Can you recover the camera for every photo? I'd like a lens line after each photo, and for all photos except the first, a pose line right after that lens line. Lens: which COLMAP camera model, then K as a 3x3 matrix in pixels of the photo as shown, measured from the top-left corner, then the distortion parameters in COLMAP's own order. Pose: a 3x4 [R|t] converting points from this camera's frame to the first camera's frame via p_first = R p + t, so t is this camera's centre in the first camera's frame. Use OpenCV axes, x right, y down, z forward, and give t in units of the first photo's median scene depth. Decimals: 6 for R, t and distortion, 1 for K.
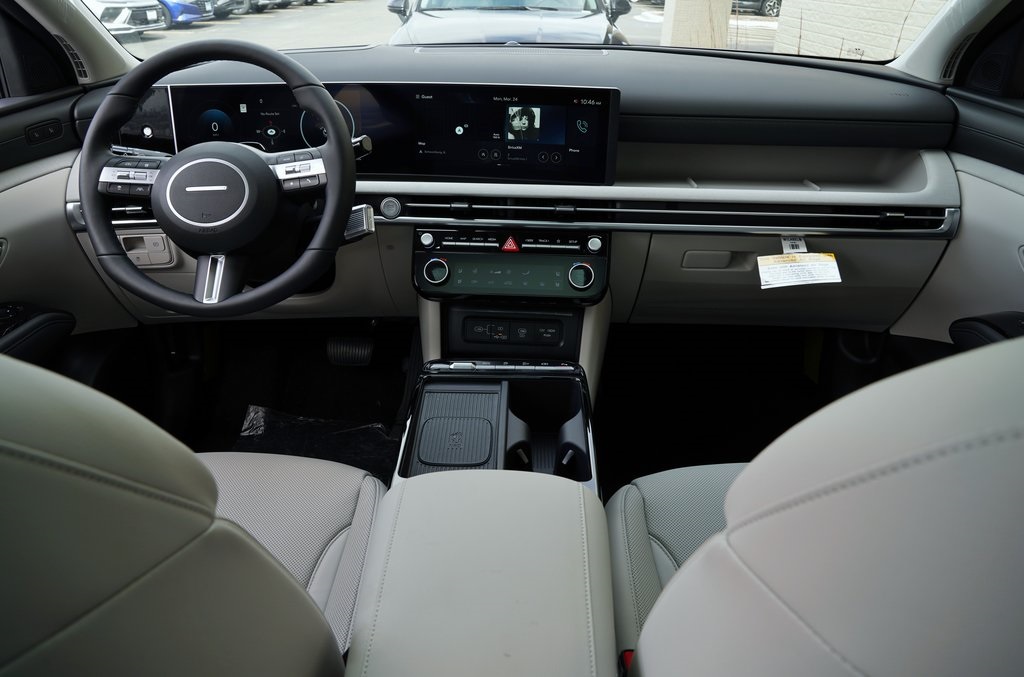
lens RADIAL K [[708.0, 0, 509.1], [0, 708.0, 332.7], [0, 0, 1]] dist [-0.127163, 0.084774]
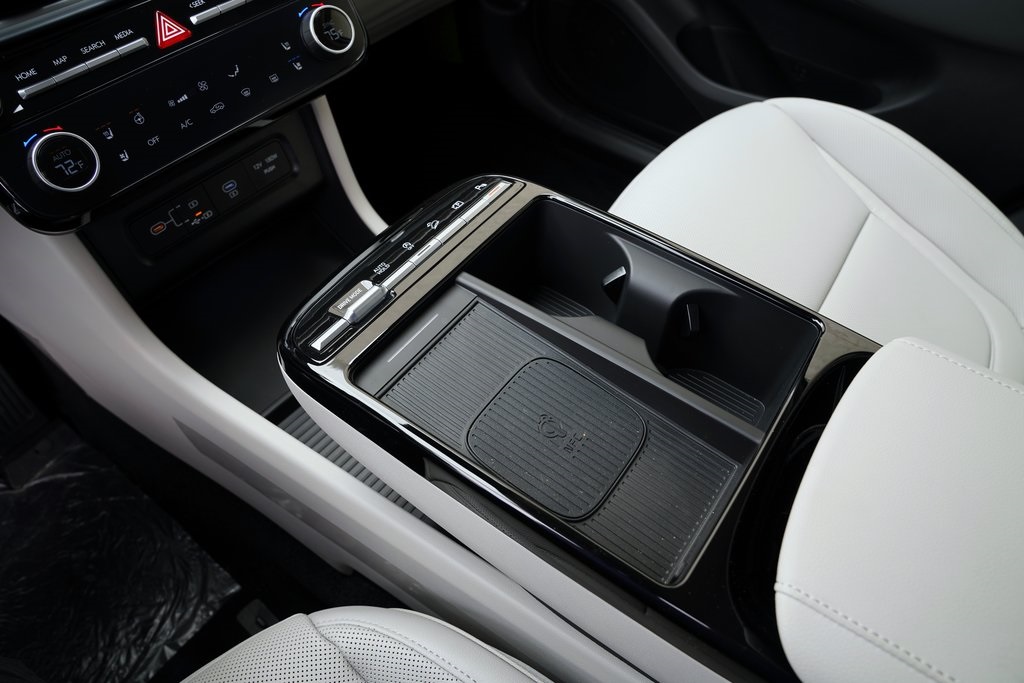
lens RADIAL K [[708.0, 0, 511.2], [0, 708.0, 338.0], [0, 0, 1]] dist [-0.127163, 0.084774]
pose [[0.564466, -0.630243, 0.533078, -0.233194], [0.363484, 0.769593, 0.524981, -0.121883], [-0.741119, -0.102569, 0.663493, 0.533355]]
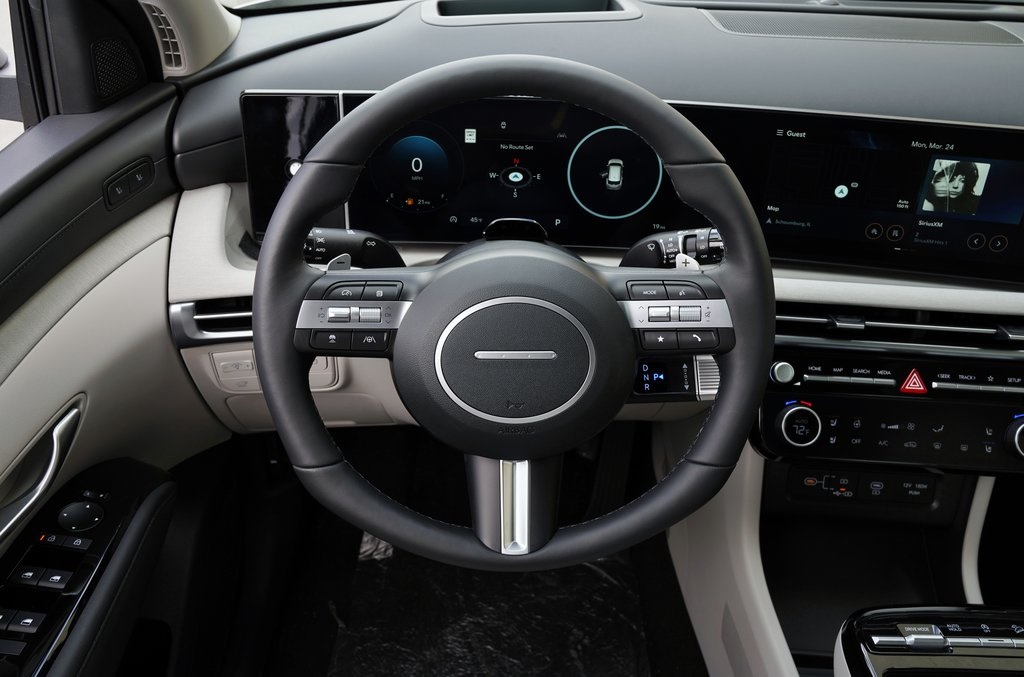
lens RADIAL K [[828.2, 0, 517.8], [0, 828.2, 335.1], [0, 0, 1]] dist [-0.074801, 0.089465]
pose [[0.999080, 0.010578, 0.041558, -0.383968], [-0.015272, 0.993329, 0.114298, -0.246199], [-0.040071, -0.114827, 0.992577, 0.300956]]
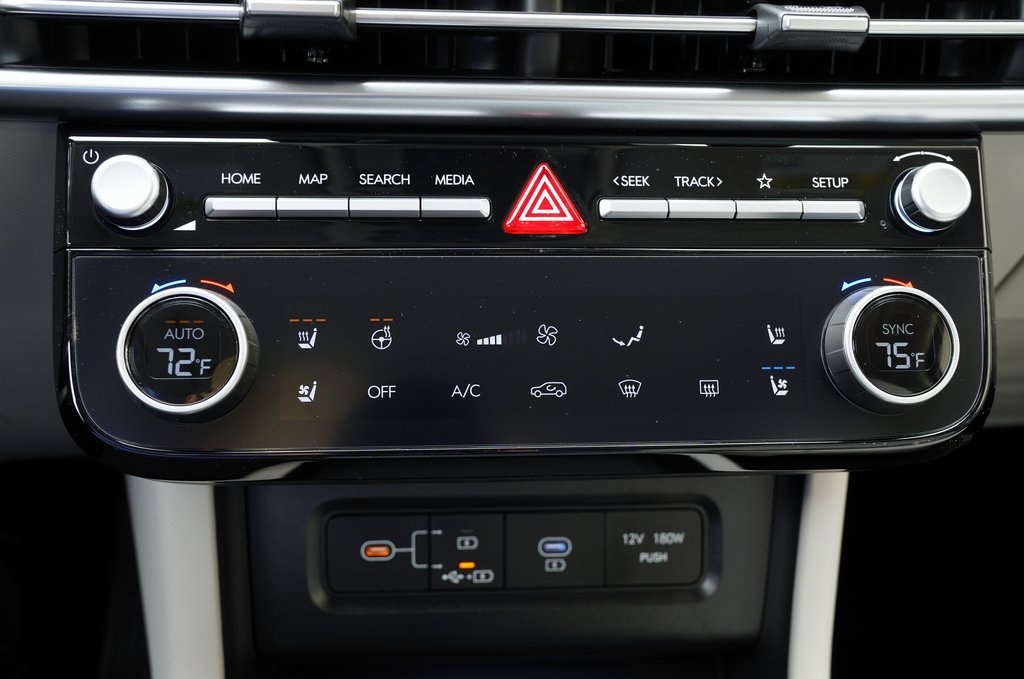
lens RADIAL K [[1066.6, 0, 506.3], [0, 1066.6, 332.2], [0, 0, 1]] dist [-0.002810, 0.000000]
pose [[0.982705, -0.046638, 0.179207, -0.068480], [0.045132, 0.998903, 0.012475, -0.091757], [-0.179592, -0.004172, 0.983732, 0.697536]]
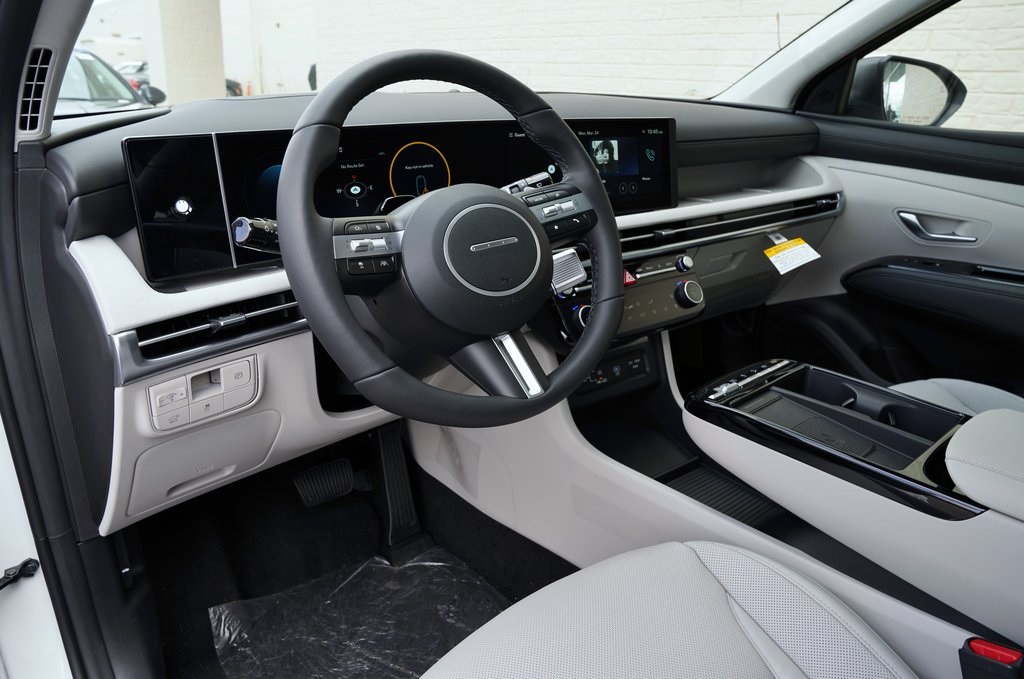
lens RADIAL K [[708.0, 0, 513.0], [0, 708.0, 340.3], [0, 0, 1]] dist [-0.127163, 0.084774]
pose [[0.743770, -0.227677, 0.628466, -0.755657], [0.296139, 0.955134, -0.004451, -0.085231], [-0.599256, 0.189423, 0.777825, 0.357648]]
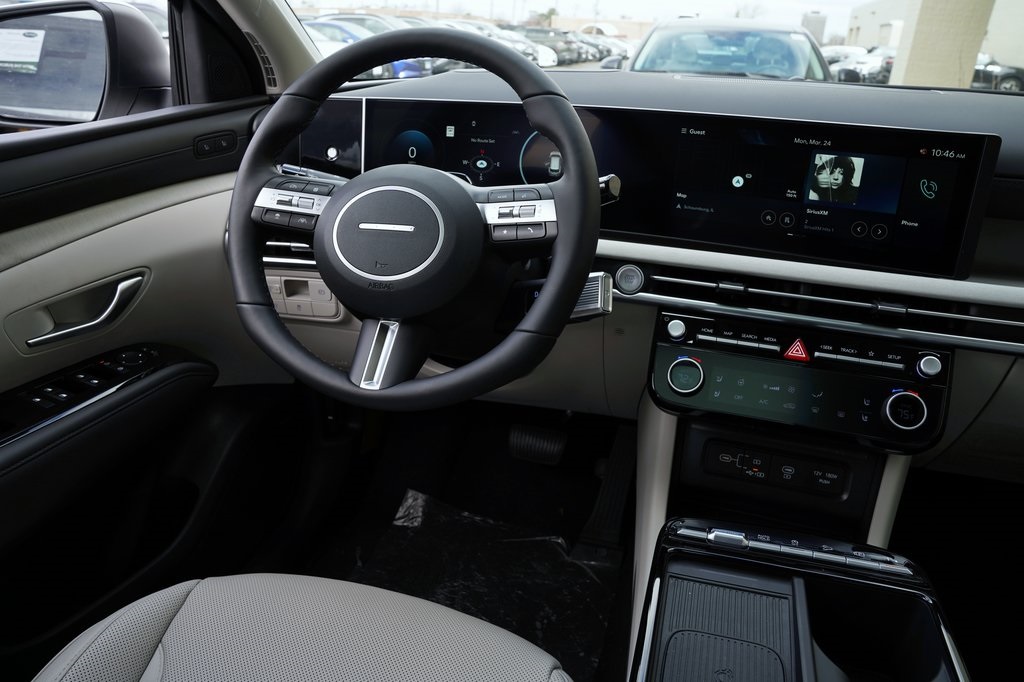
lens RADIAL K [[708.0, 0, 512.4], [0, 708.0, 336.8], [0, 0, 1]] dist [-0.127163, 0.084774]
pose [[0.964542, 0.115532, -0.237301, -0.107960], [-0.134639, 0.988701, -0.065903, -0.056112], [0.227006, 0.095516, 0.969198, 0.282681]]
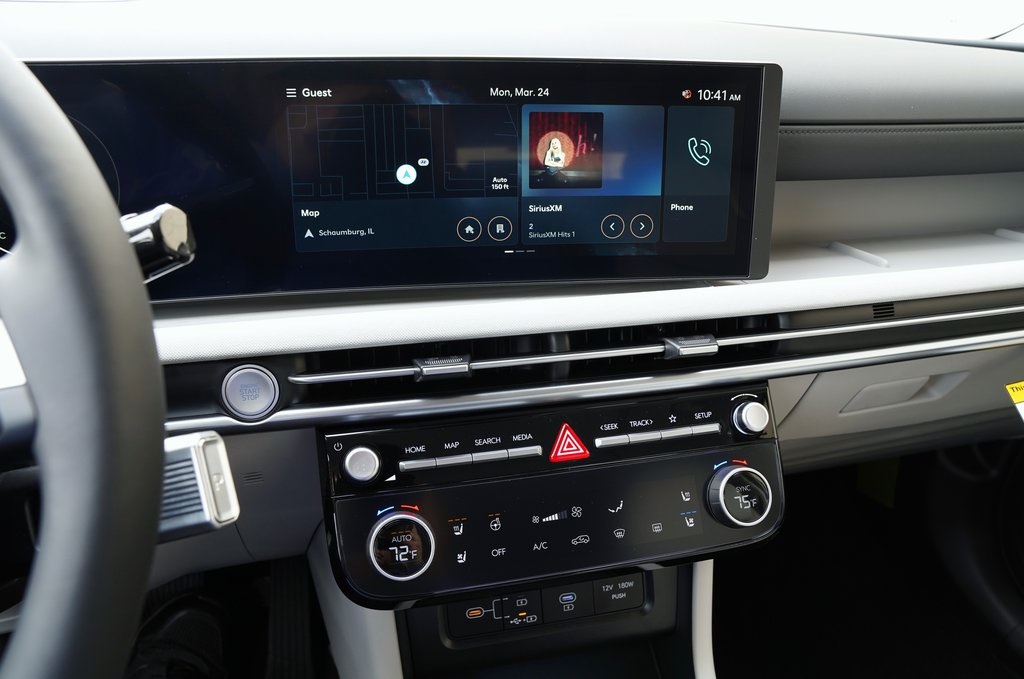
lens RADIAL K [[708.0, 0, 507.7], [0, 708.0, 337.6], [0, 0, 1]] dist [-0.127163, 0.084774]
pose [[0.949587, -0.116815, 0.290927, -0.145680], [0.130976, 0.990943, -0.029618, -0.180361], [-0.284833, 0.066229, 0.956287, 0.618333]]
